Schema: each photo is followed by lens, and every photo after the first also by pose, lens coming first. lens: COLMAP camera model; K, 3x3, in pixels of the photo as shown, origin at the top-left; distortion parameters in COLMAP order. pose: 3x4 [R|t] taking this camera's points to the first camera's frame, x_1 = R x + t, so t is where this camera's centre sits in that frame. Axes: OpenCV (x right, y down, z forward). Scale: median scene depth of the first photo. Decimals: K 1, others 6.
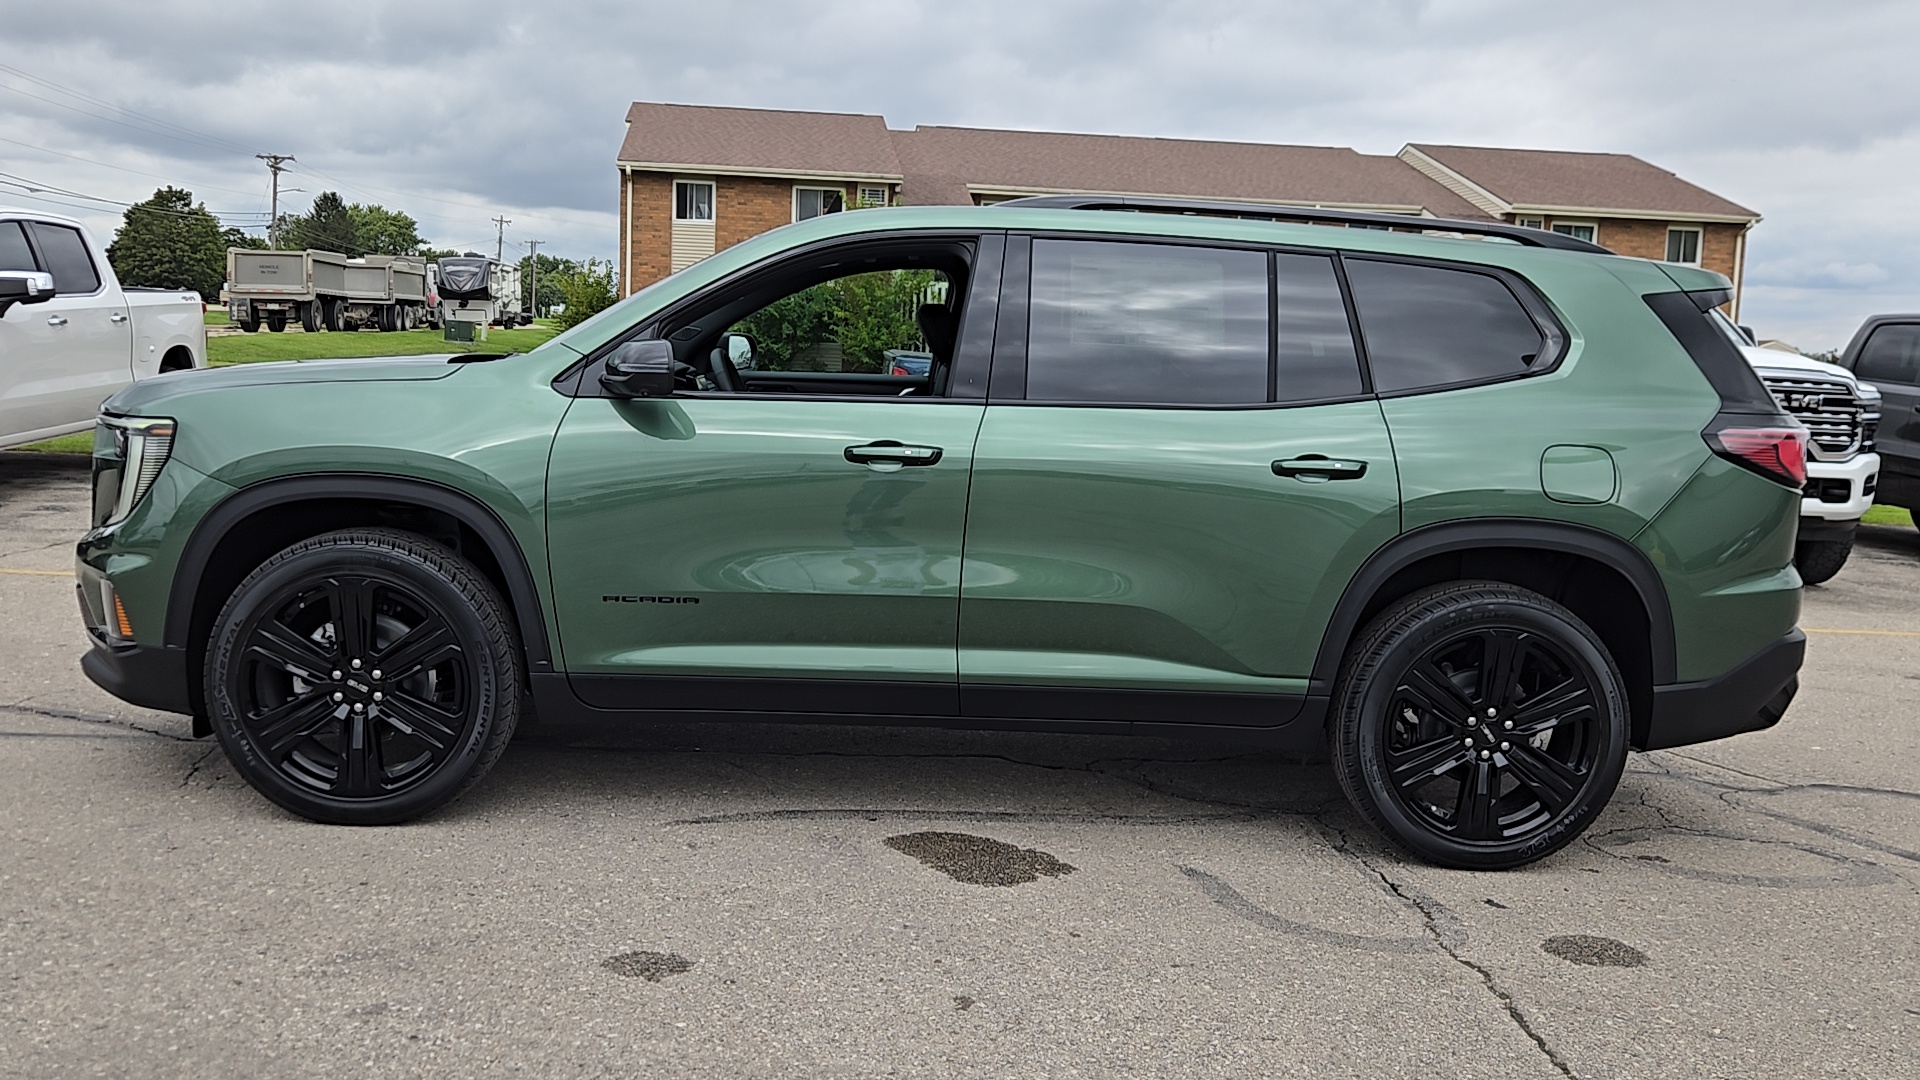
lens RADIAL K [[1609.6, 0, 953.0], [0, 1609.6, 541.4], [0, 0, 1]] dist [0.007302, -0.000593]
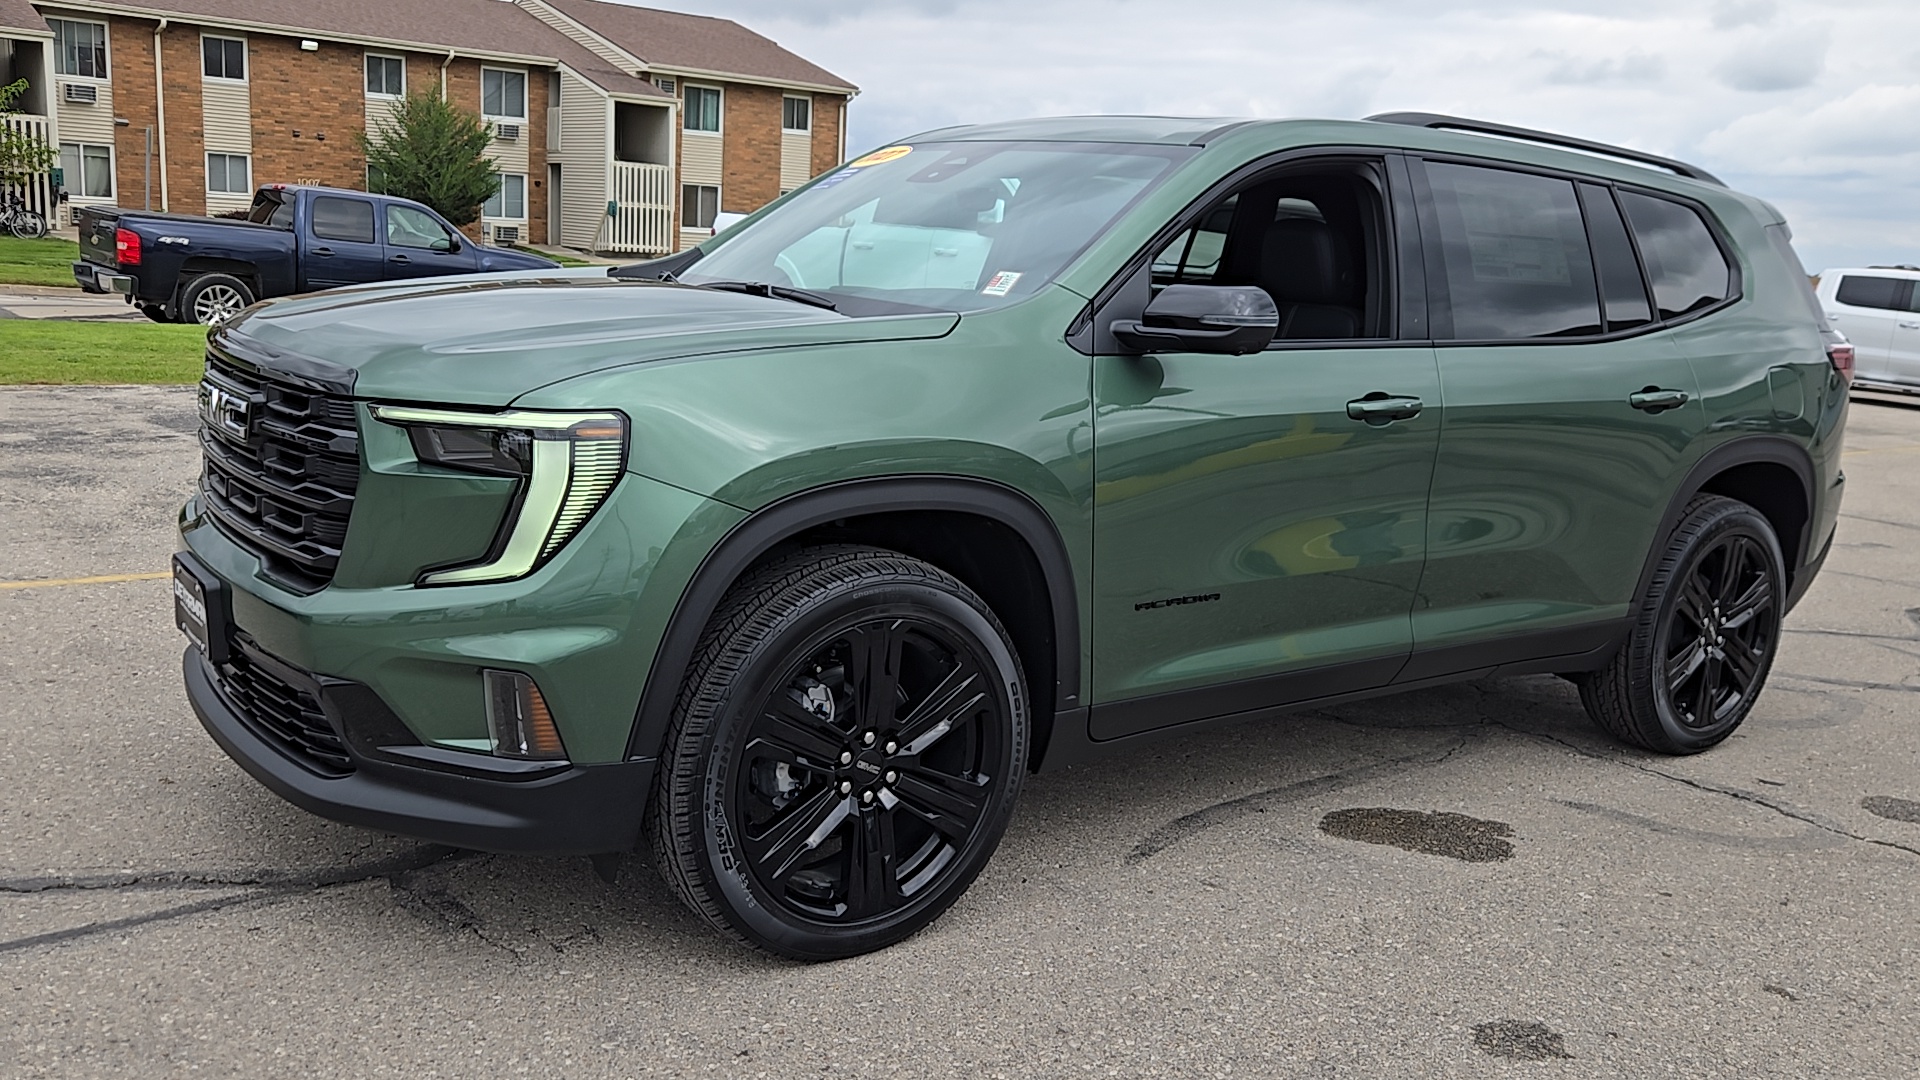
lens RADIAL K [[1609.6, 0, 953.1], [0, 1609.6, 537.9], [0, 0, 1]] dist [0.007302, -0.000593]
pose [[0.833087, -0.095274, 0.544876, -0.688835], [0.046599, 0.993641, 0.102497, -0.080841], [-0.551176, -0.059998, 0.832229, 0.368948]]
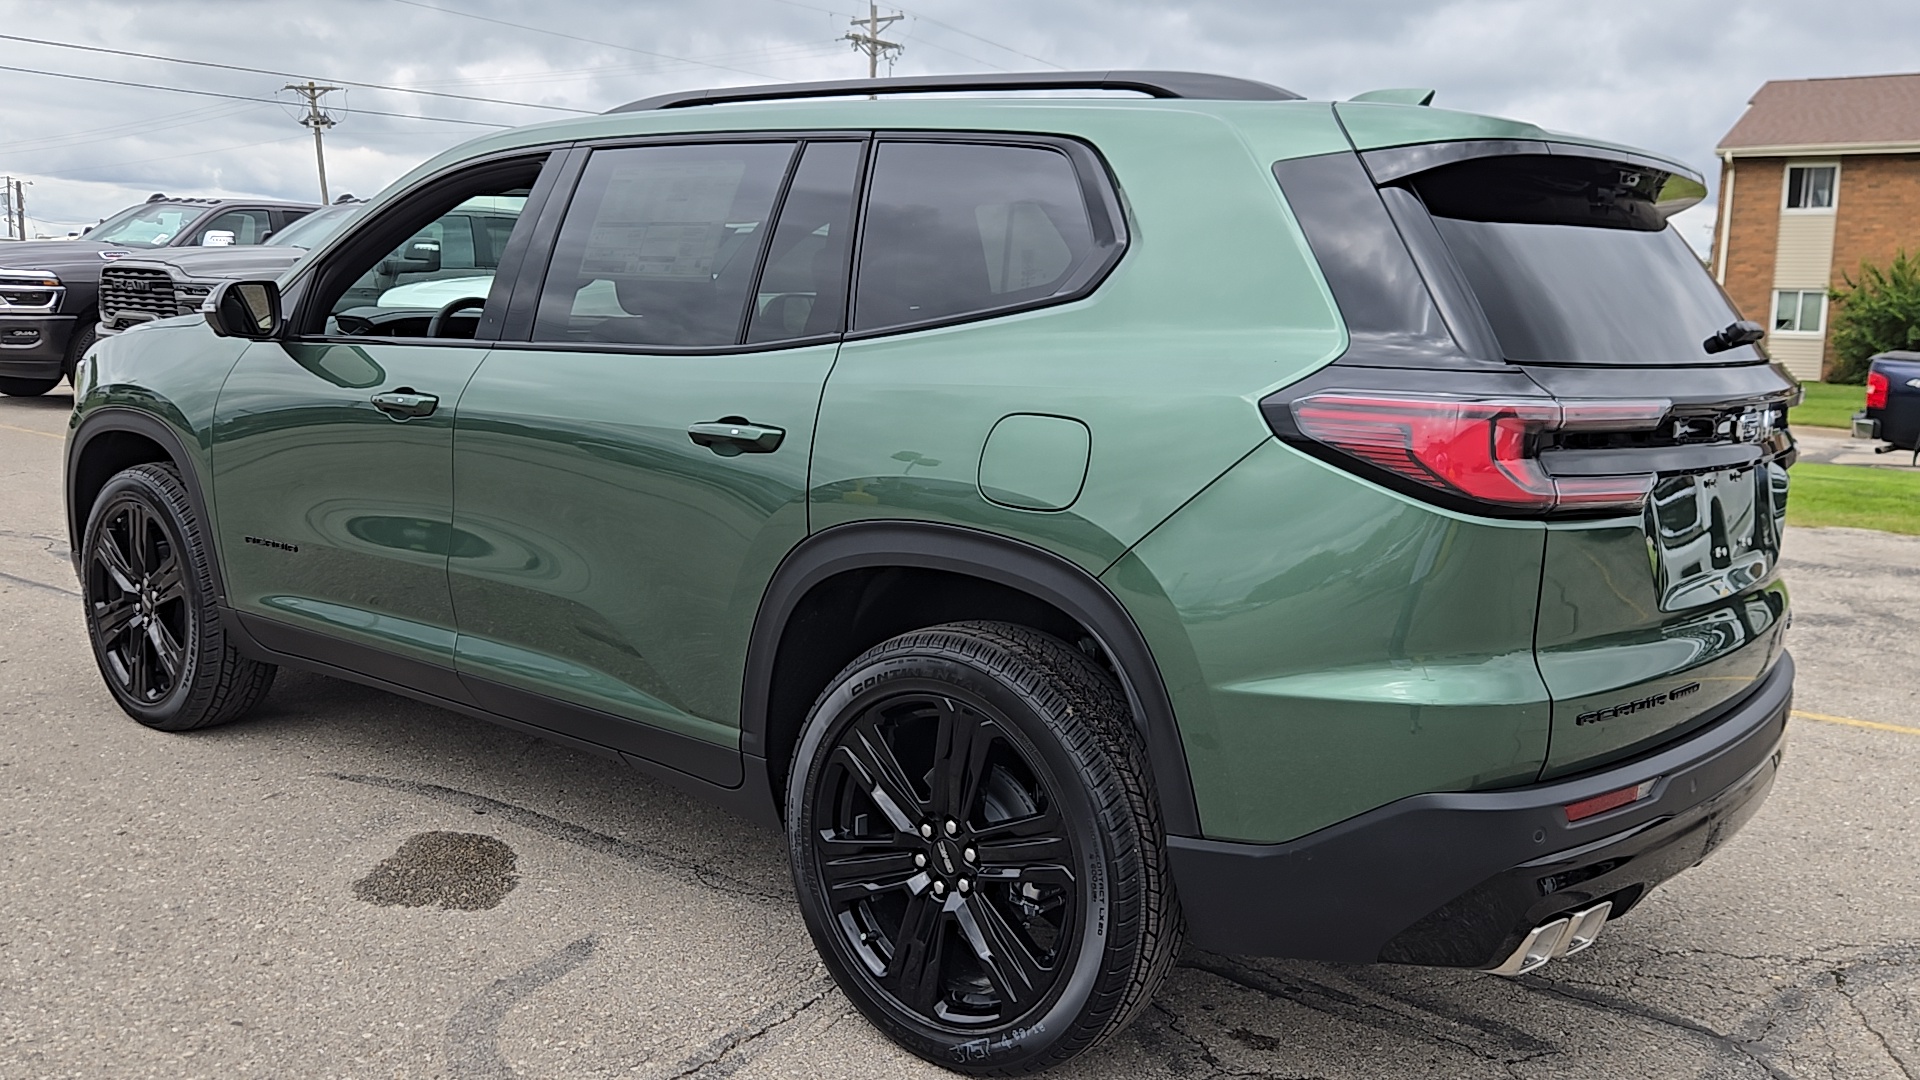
lens RADIAL K [[1609.6, 0, 959.7], [0, 1609.6, 534.0], [0, 0, 1]] dist [0.007302, -0.000593]
pose [[0.746990, 0.073312, -0.660780, 0.748277], [-0.083123, 0.996401, 0.016581, -0.021077], [0.659618, 0.042540, 0.750396, 0.509210]]
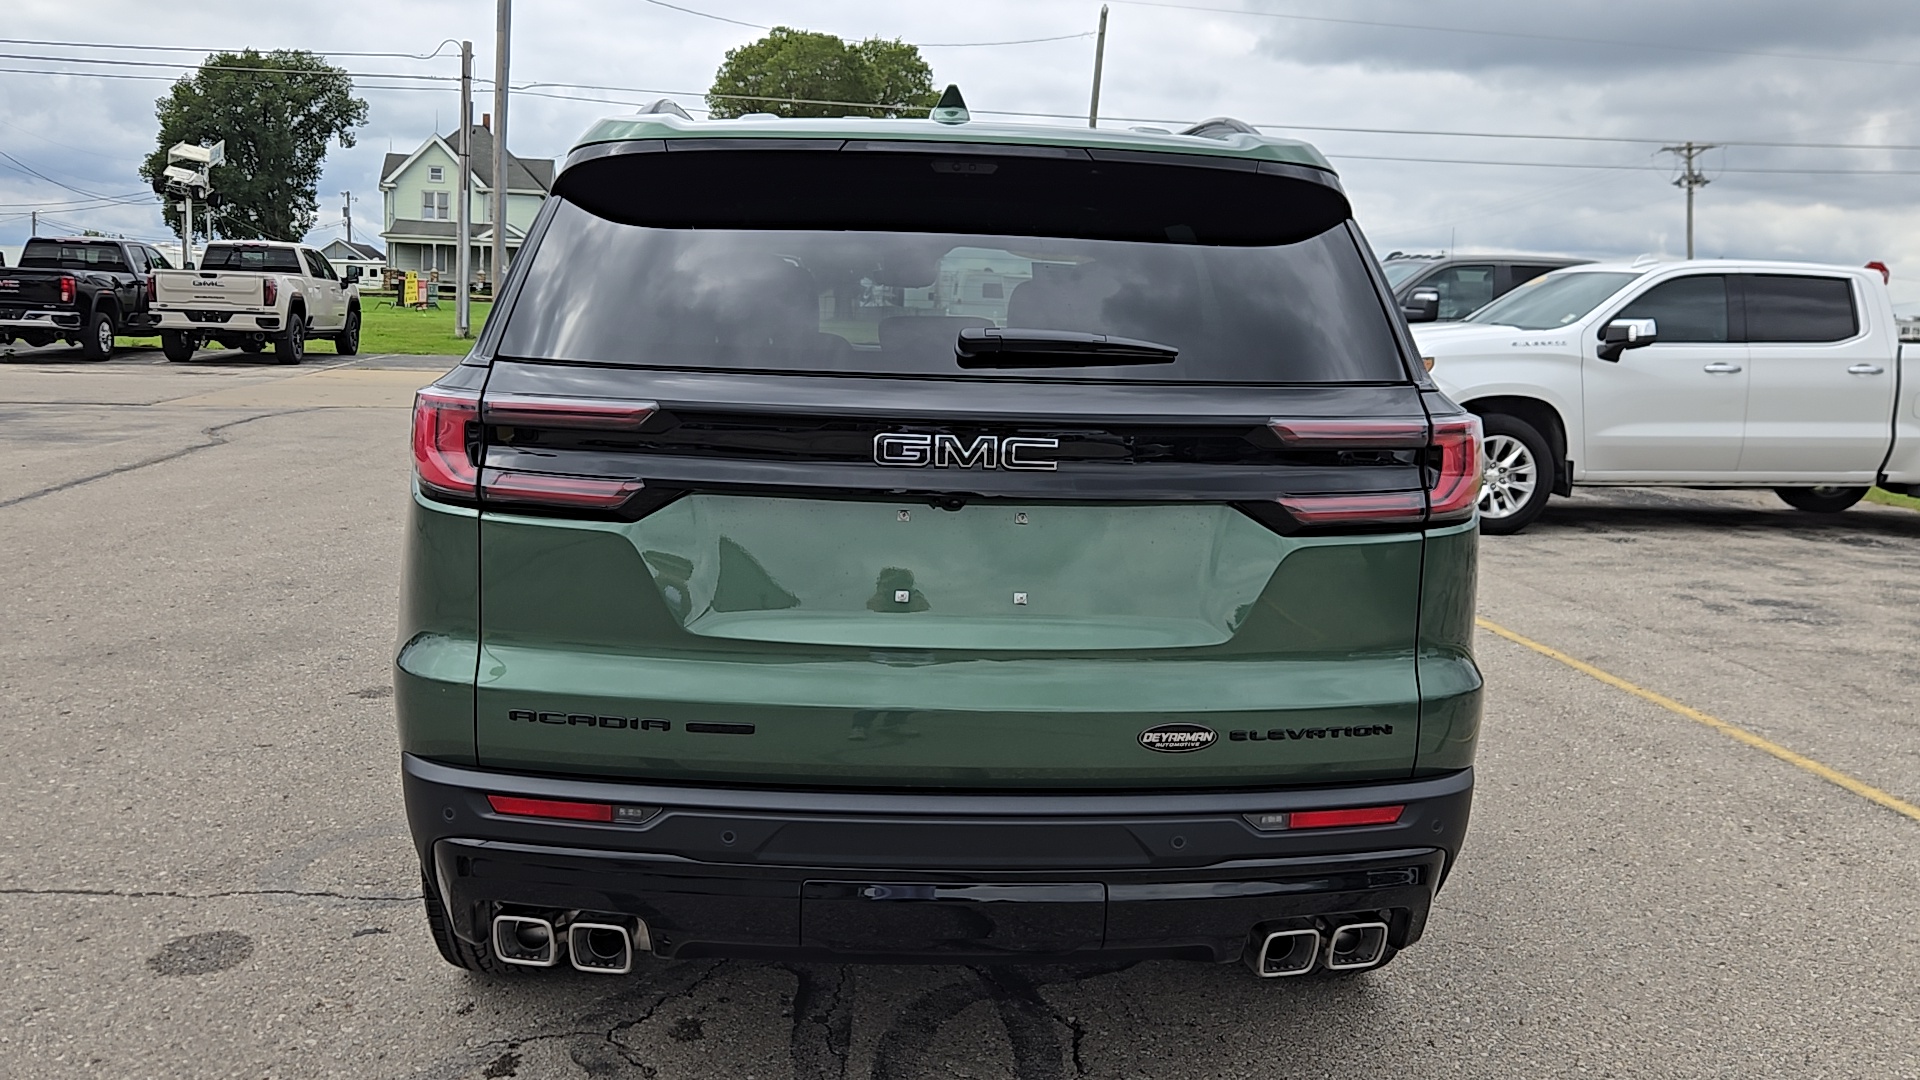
lens RADIAL K [[1609.6, 0, 968.5], [0, 1609.6, 528.9], [0, 0, 1]] dist [0.007302, -0.000593]
pose [[0.011660, 0.084281, -0.996374, 1.137228], [-0.158032, 0.984074, 0.081391, -0.108131], [0.987365, 0.156510, 0.024793, 1.253175]]
